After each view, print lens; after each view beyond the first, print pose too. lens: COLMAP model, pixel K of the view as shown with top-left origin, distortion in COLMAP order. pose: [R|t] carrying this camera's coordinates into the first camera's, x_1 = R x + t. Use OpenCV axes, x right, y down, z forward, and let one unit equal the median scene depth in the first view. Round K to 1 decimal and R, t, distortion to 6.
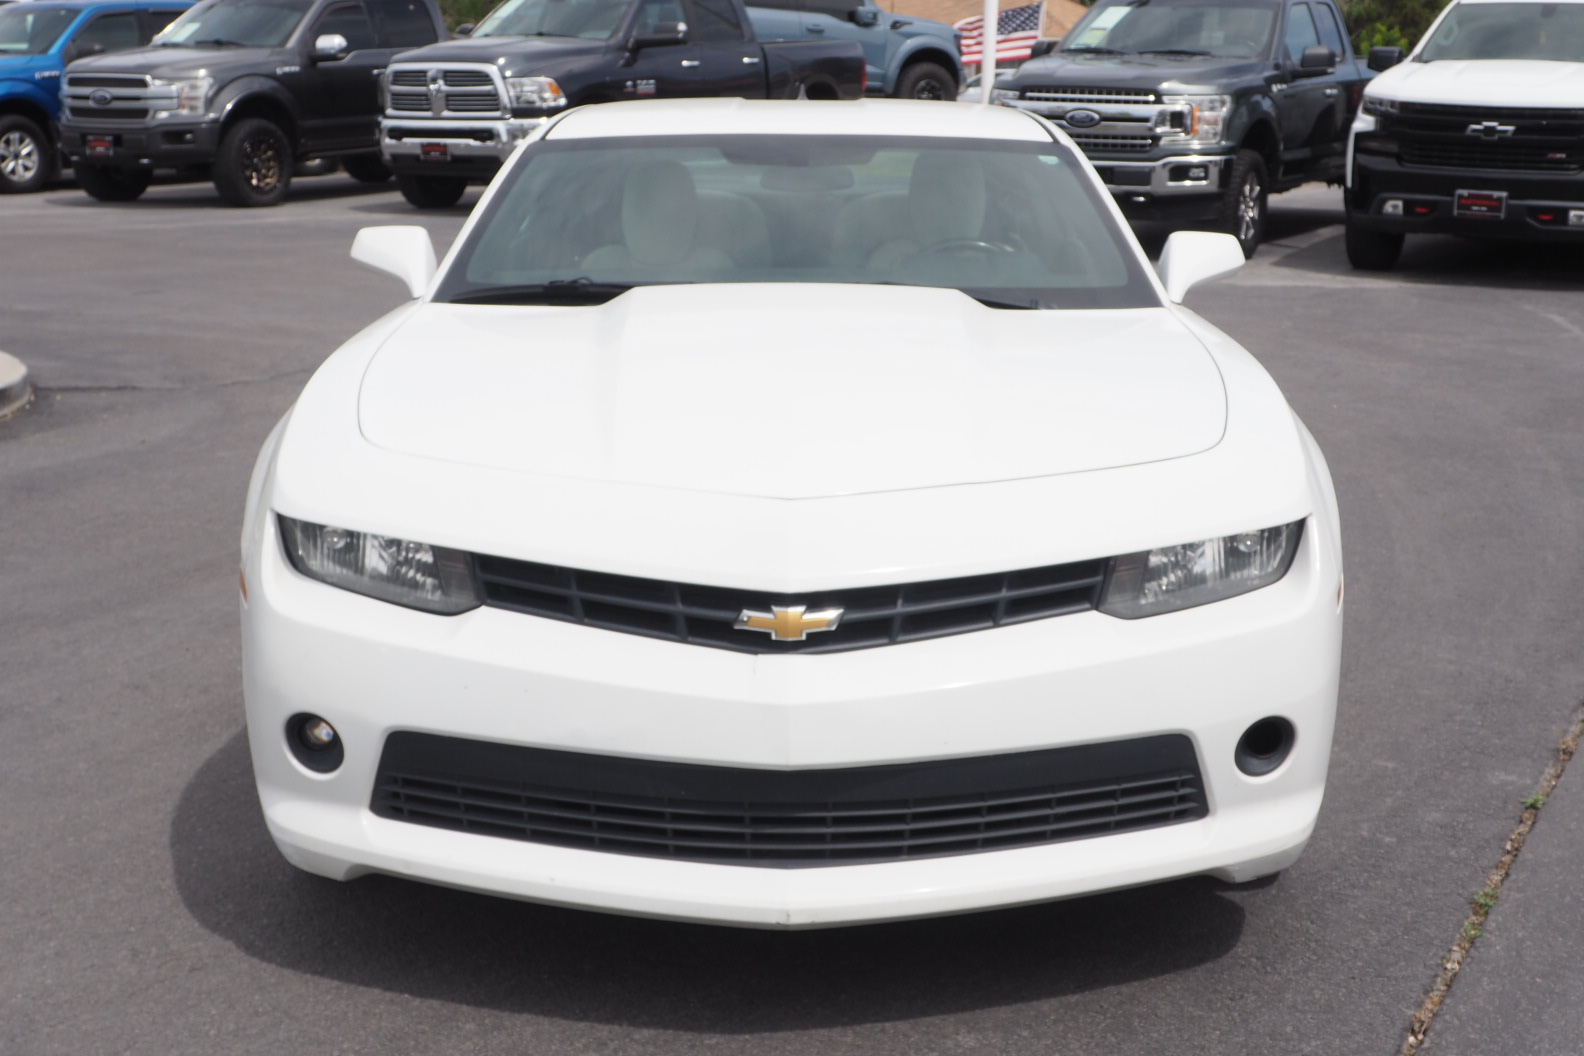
lens RADIAL K [[2077.2, 0, 808.3], [0, 2077.2, 566.7], [0, 0, 1]] dist [0.001958, 0.000000]
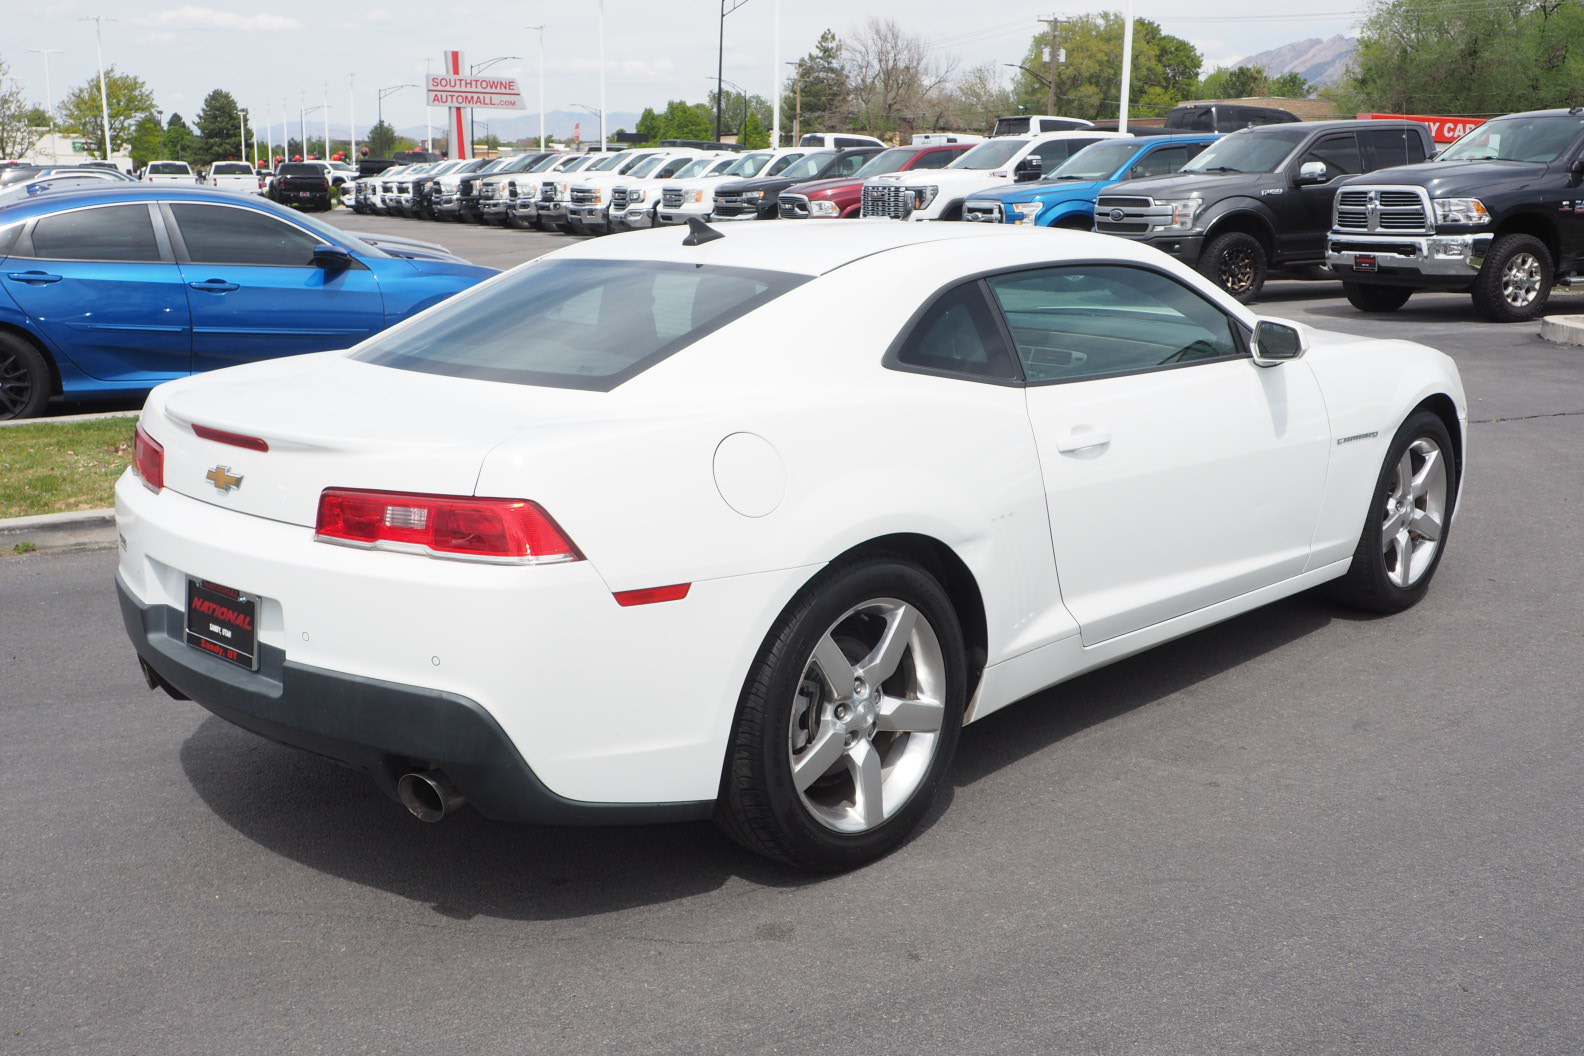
lens RADIAL K [[1614.9, 0, 800.7], [0, 1614.9, 537.9], [0, 0, 1]] dist [-0.021541, 0.000000]
pose [[0.801042, 0.118083, -0.586846, 0.108028], [-0.130469, 0.991222, 0.021362, -0.030485], [0.584218, 0.059453, 0.809416, 0.121116]]
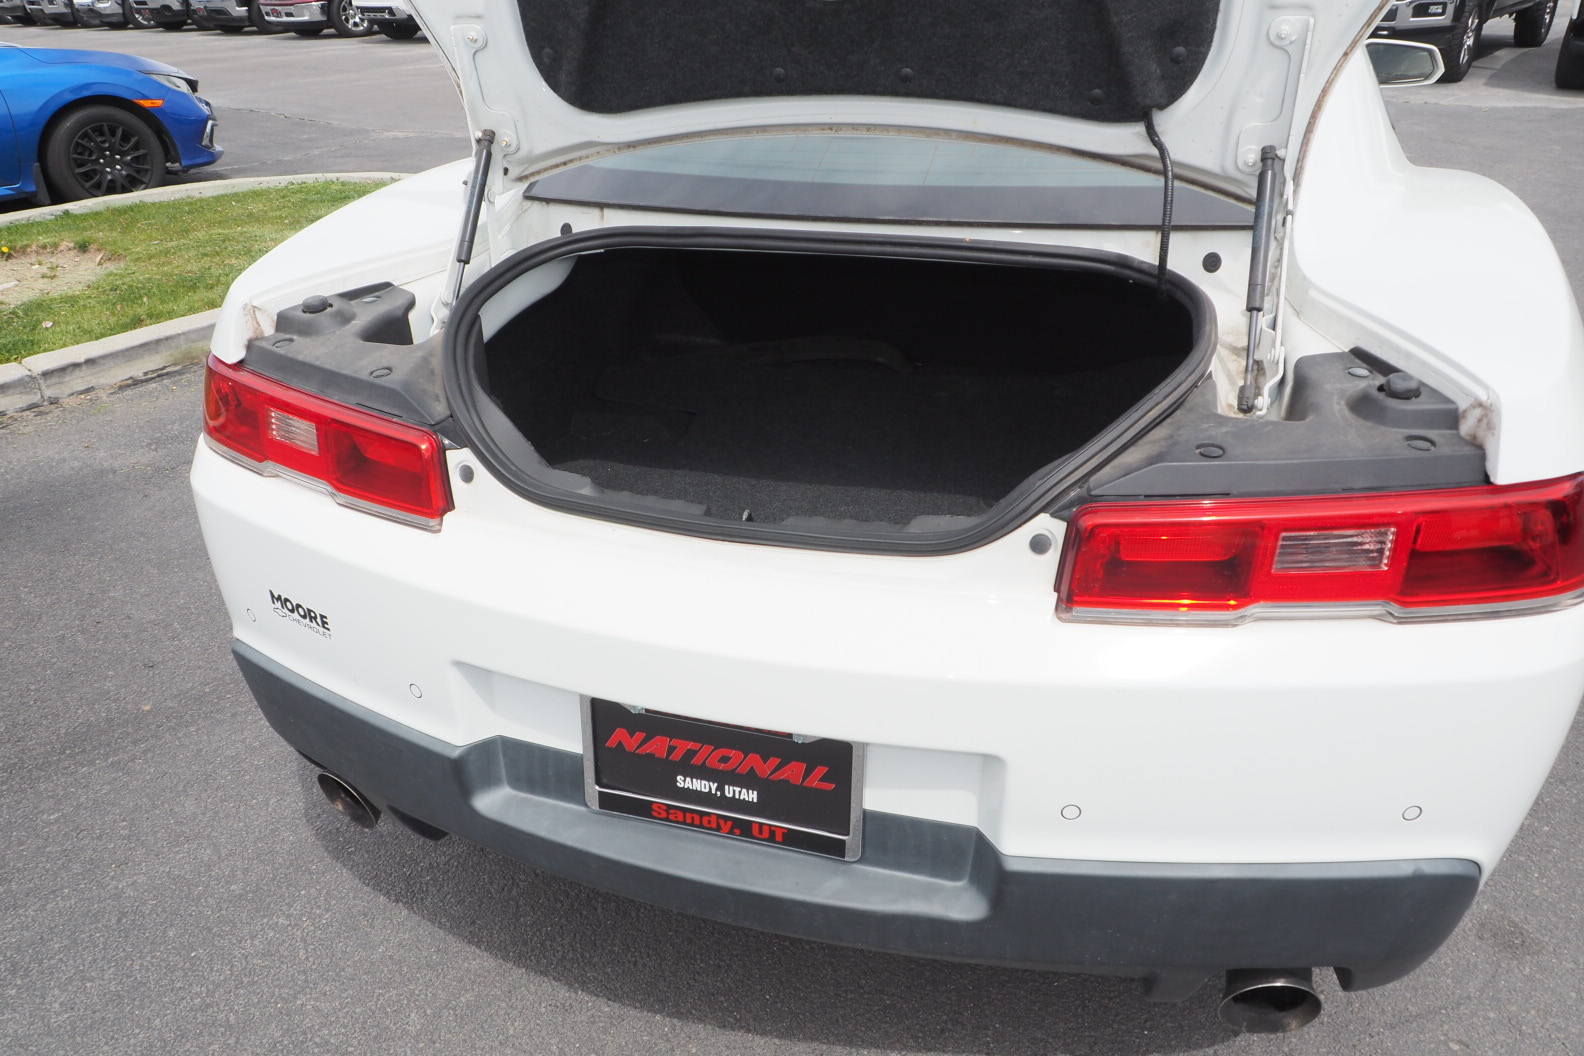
lens RADIAL K [[1132.3, 0, 788.0], [0, 1132.3, 525.3], [0, 0, 1]] dist [-0.031203, 0.014378]
pose [[0.980420, 0.053417, -0.189534, -0.041189], [-0.006915, 0.971250, 0.237960, -0.037846], [0.196796, -0.231990, 0.952603, 0.176185]]
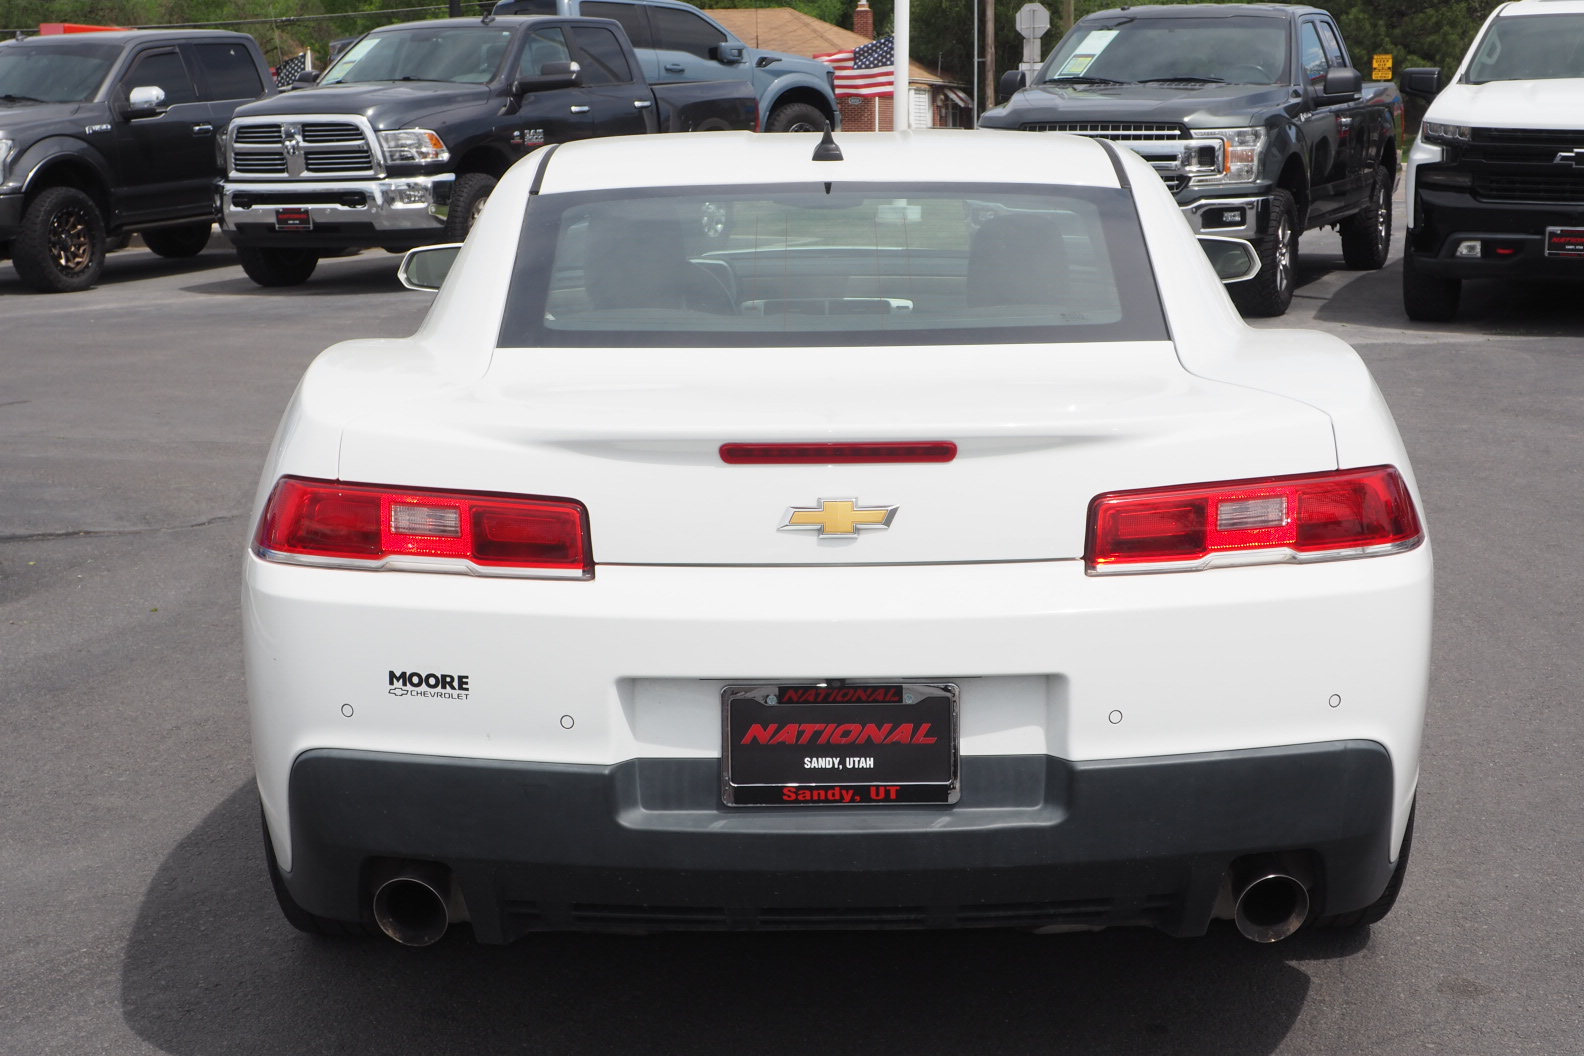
lens RADIAL K [[2291.5, 0, 793.3], [0, 2291.5, 526.1], [0, 0, 1]] dist [0.012365, 0.000000]
pose [[0.994193, -0.043626, 0.098375, -0.076531], [0.049238, 0.997252, -0.055357, -0.014858], [-0.095690, 0.059880, 0.993609, 0.066501]]
